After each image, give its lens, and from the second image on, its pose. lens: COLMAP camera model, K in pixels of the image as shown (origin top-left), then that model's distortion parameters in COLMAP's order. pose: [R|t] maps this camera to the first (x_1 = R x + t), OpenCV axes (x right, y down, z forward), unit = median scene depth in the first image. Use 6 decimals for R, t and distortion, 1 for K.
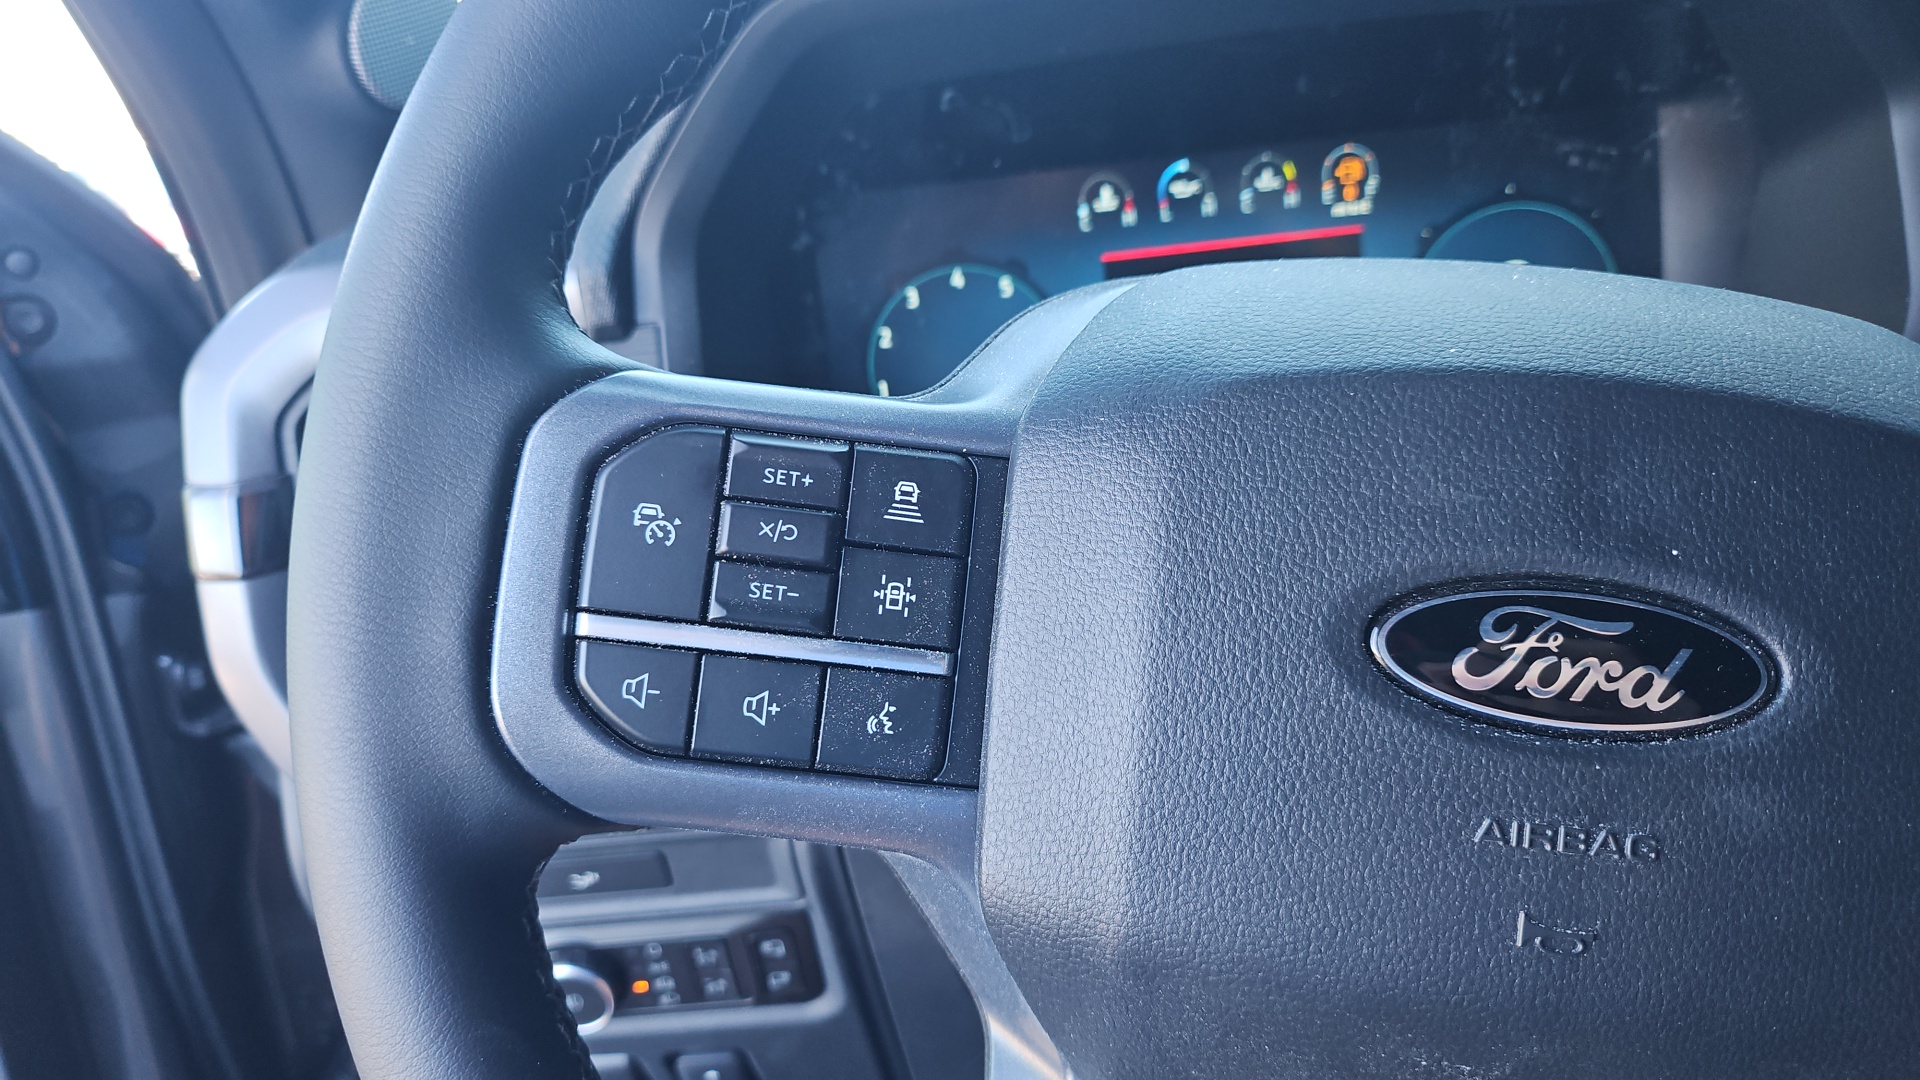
lens RADIAL K [[1409.2, 0, 967.5], [0, 1409.2, 555.1], [0, 0, 1]] dist [0.030308, -0.054104]
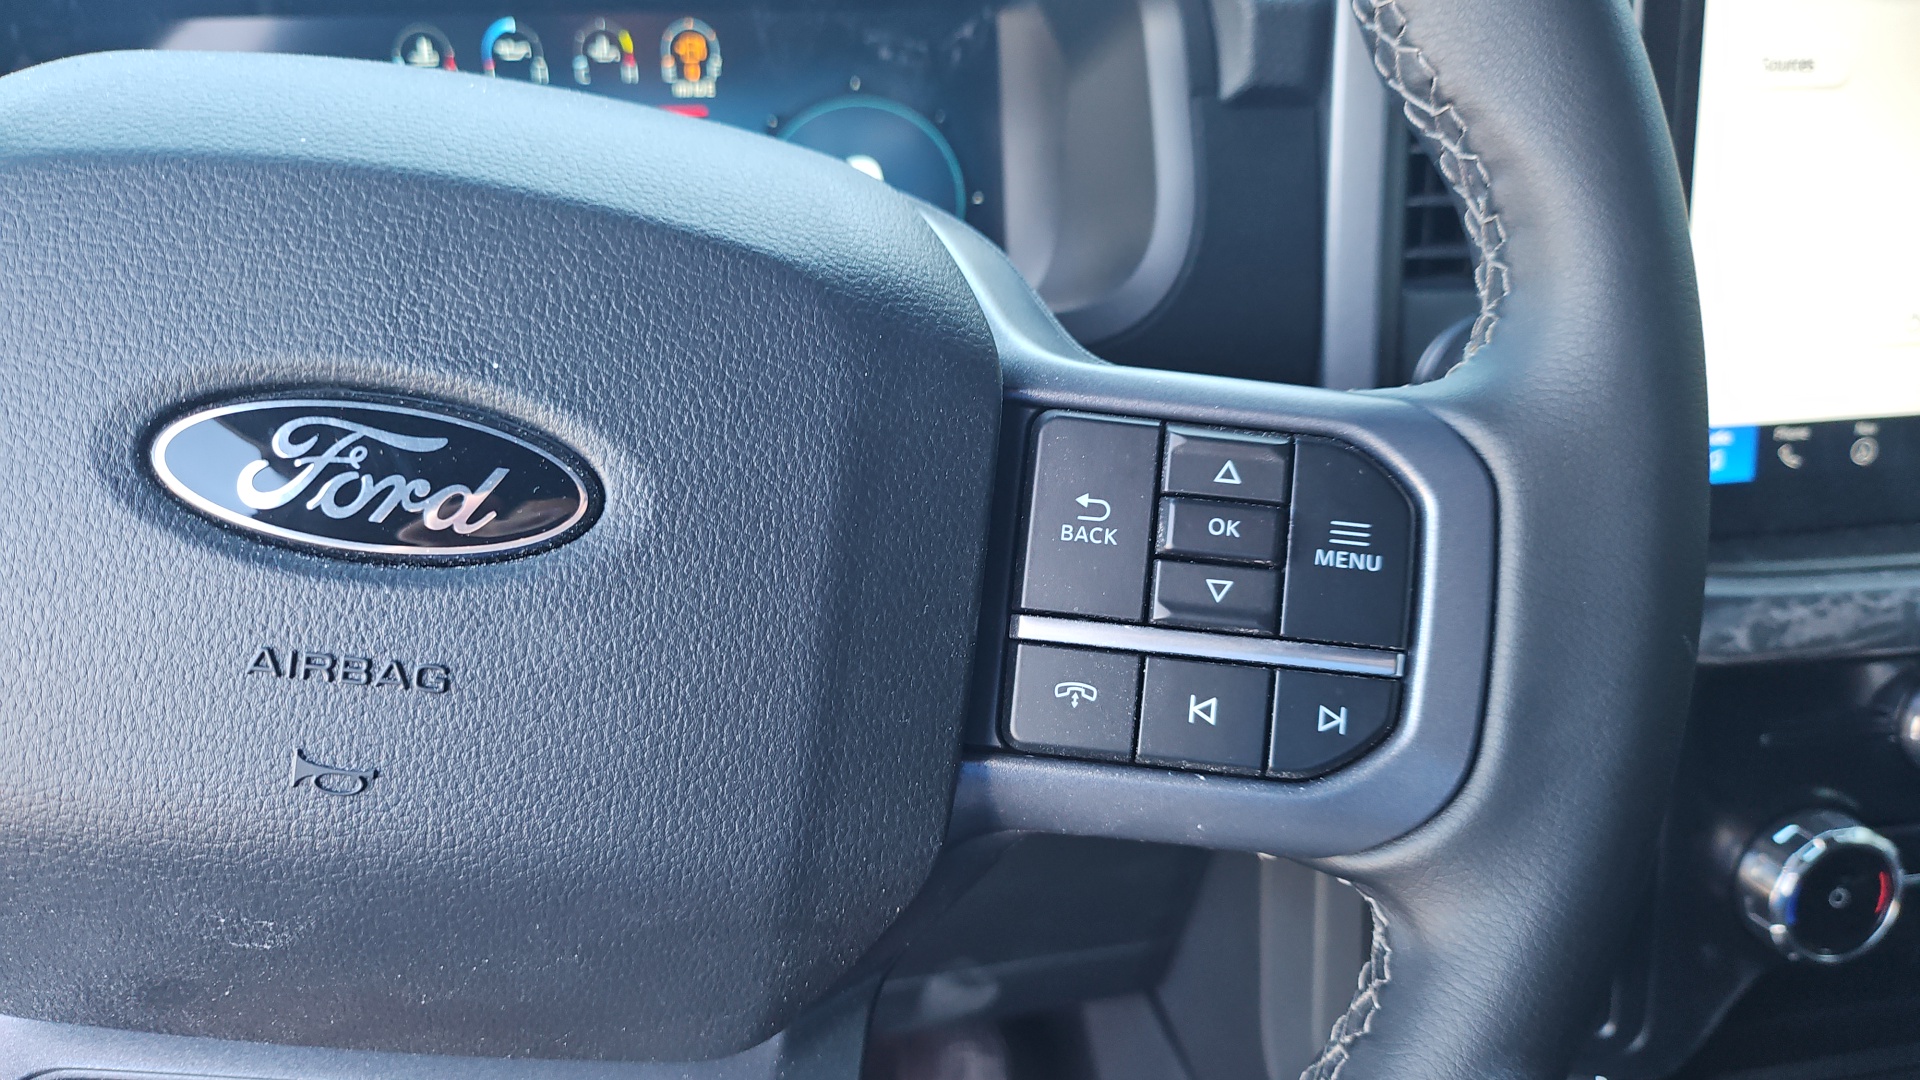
lens RADIAL K [[1409.2, 0, 982.8], [0, 1409.2, 555.5], [0, 0, 1]] dist [0.030308, -0.054104]
pose [[0.973499, 0.018511, 0.227943, 0.597430], [-0.026914, 0.999066, 0.033815, 0.082365], [-0.227104, -0.039054, 0.973087, 0.014174]]
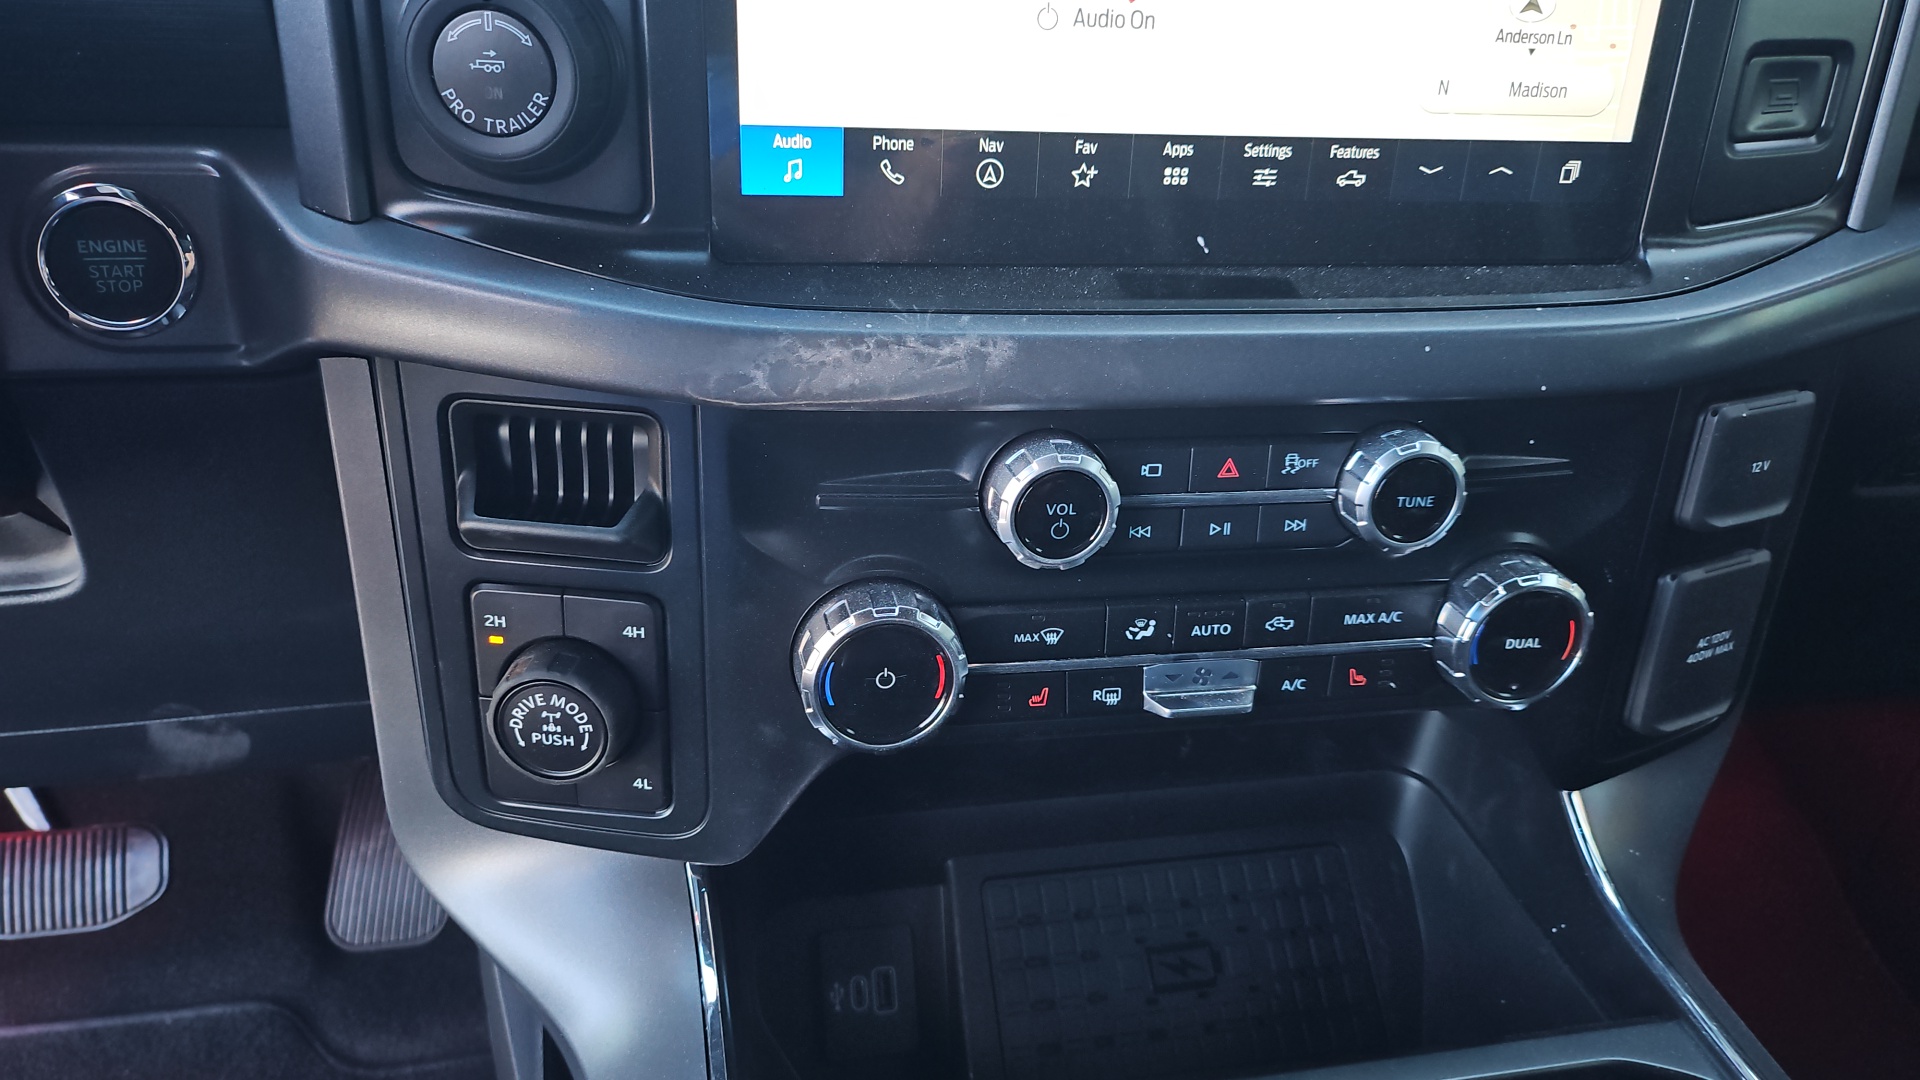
lens RADIAL K [[1409.2, 0, 991.9], [0, 1409.2, 518.4], [0, 0, 1]] dist [0.030308, -0.054104]
pose [[0.949687, 0.035926, 0.311132, 1.826003], [-0.092769, 0.981089, 0.169880, 0.088277], [-0.299145, -0.190196, 0.935060, 0.021959]]
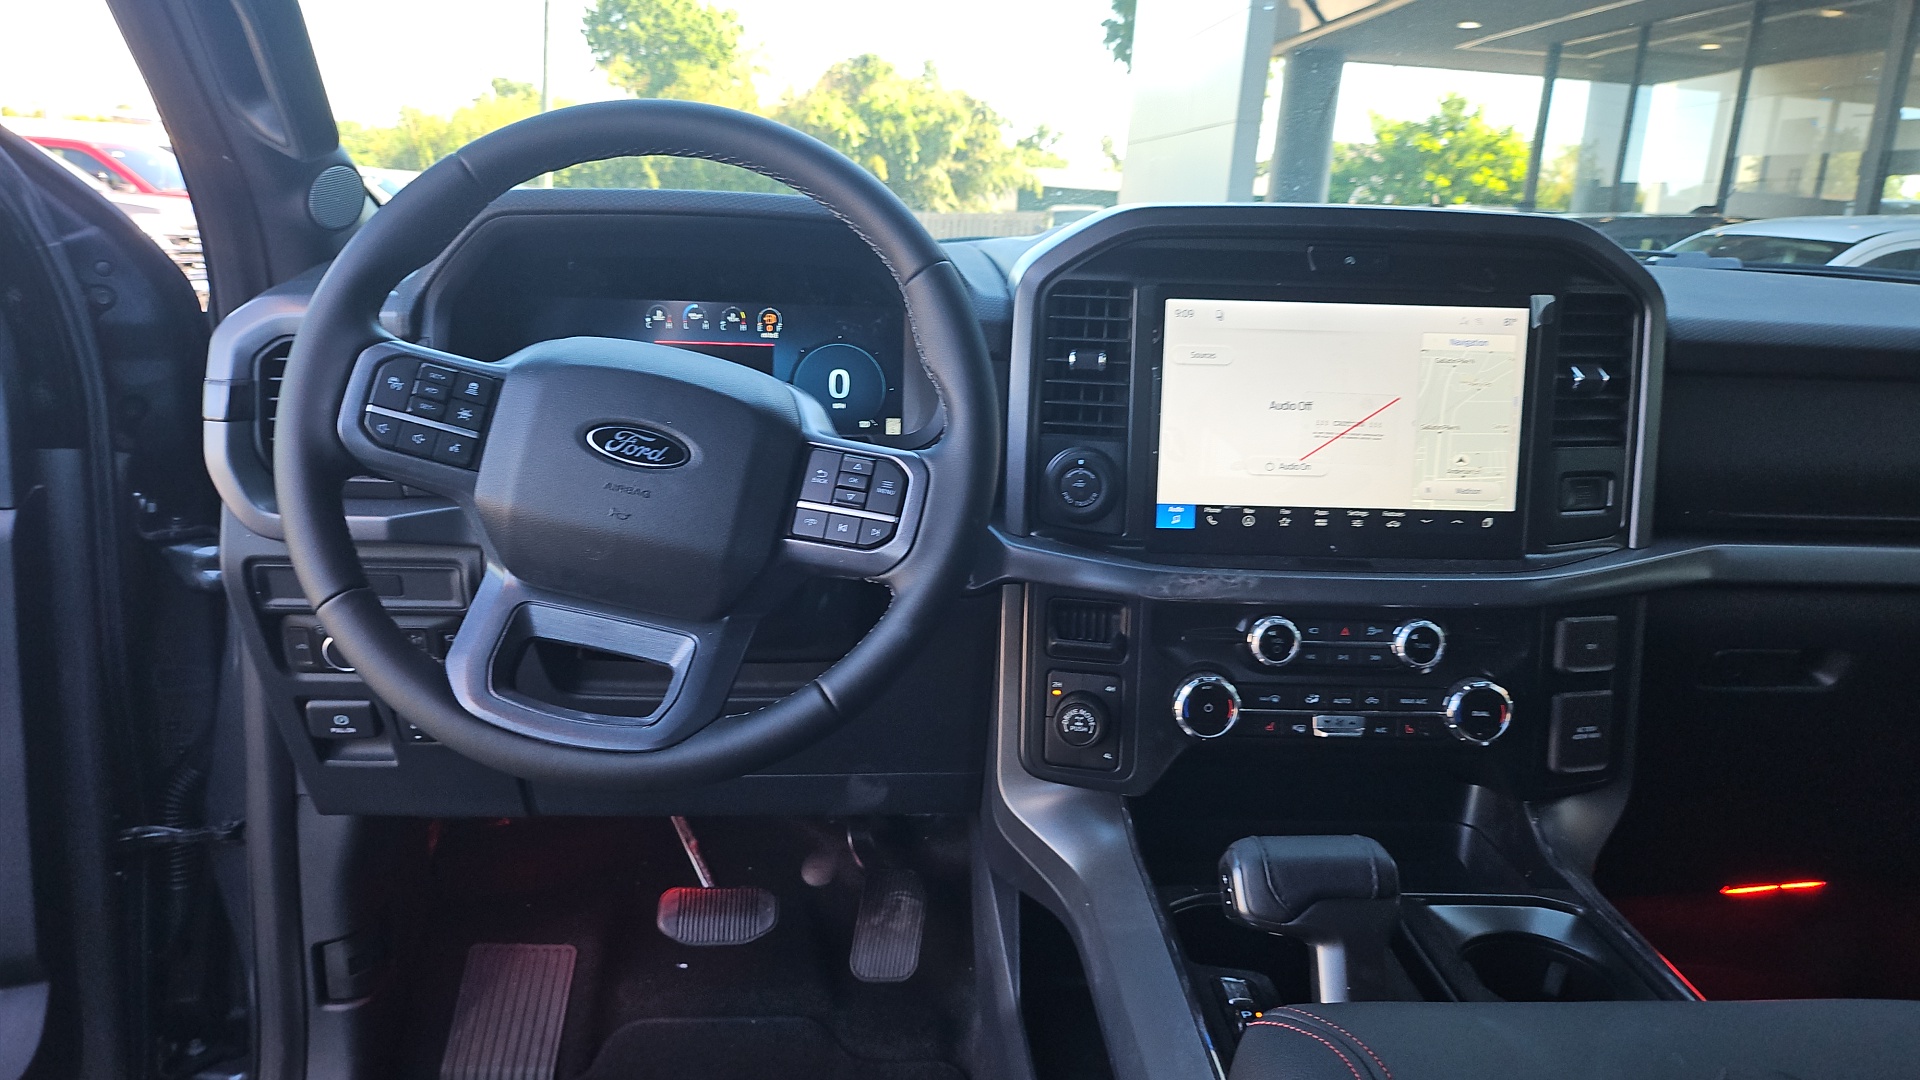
lens RADIAL K [[1348.1, 0, 960.2], [0, 1348.1, 528.5], [0, 0, 1]] dist [0.052167, -0.013778]
pose [[0.987382, 0.121948, 0.101018, 0.934902], [-0.112249, 0.988962, -0.096713, 0.543022], [-0.111697, 0.084154, 0.990173, -2.661328]]
